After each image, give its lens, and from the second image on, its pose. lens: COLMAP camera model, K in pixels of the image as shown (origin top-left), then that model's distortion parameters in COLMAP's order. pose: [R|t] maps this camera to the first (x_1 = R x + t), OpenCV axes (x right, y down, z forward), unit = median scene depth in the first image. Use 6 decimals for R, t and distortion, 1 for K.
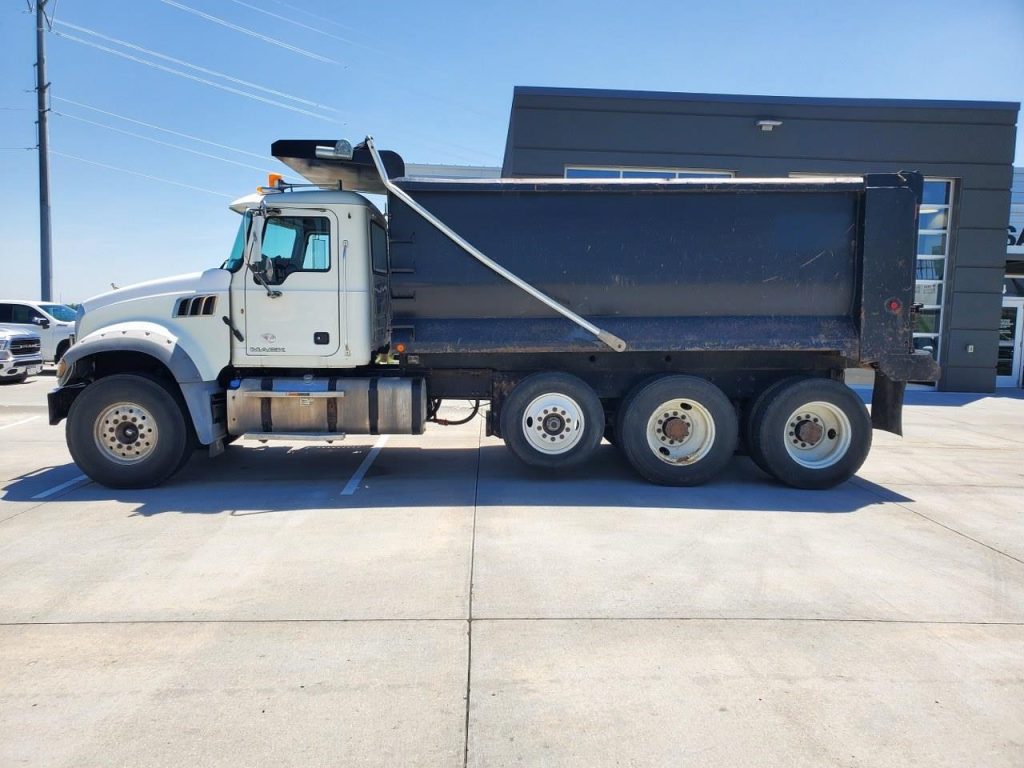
lens RADIAL K [[782.5, 0, 512.0], [0, 782.5, 384.0], [0, 0, 1]] dist [0.000839, 0.007069]
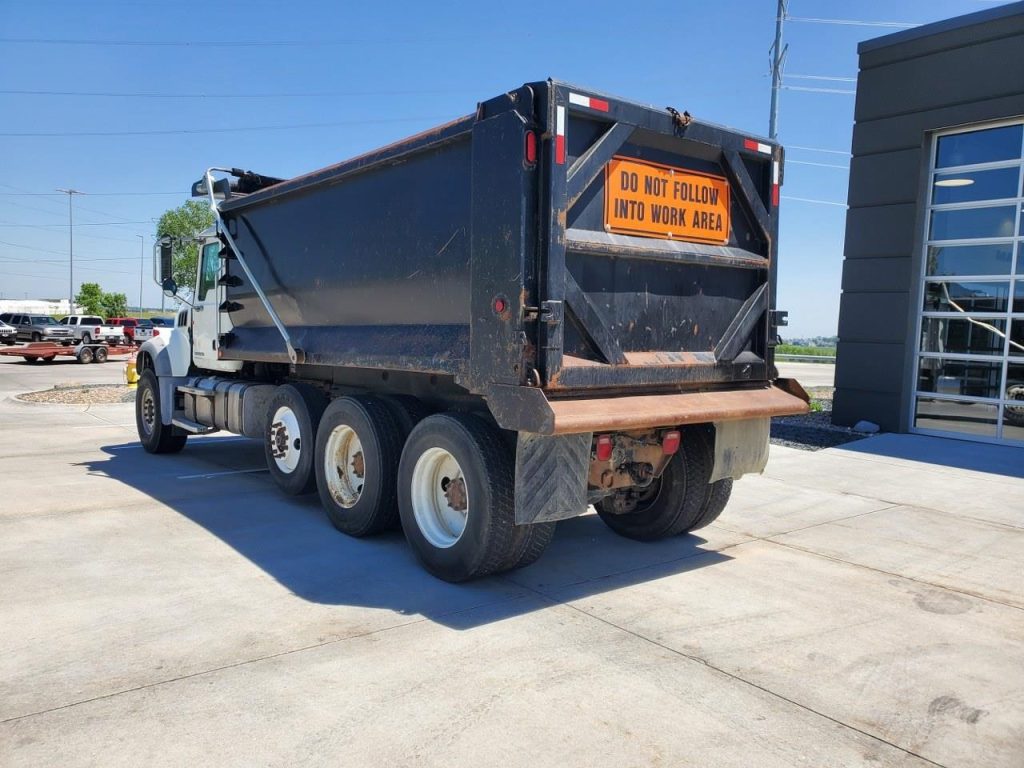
lens RADIAL K [[789.1, 0, 512.0], [0, 789.1, 384.0], [0, 0, 1]] dist [0.064654, -0.088512]
pose [[0.612126, 0.052462, -0.789018, 0.984348], [-0.086362, 0.996264, -0.000759, -0.039069], [0.786030, 0.068606, 0.614370, 0.625484]]
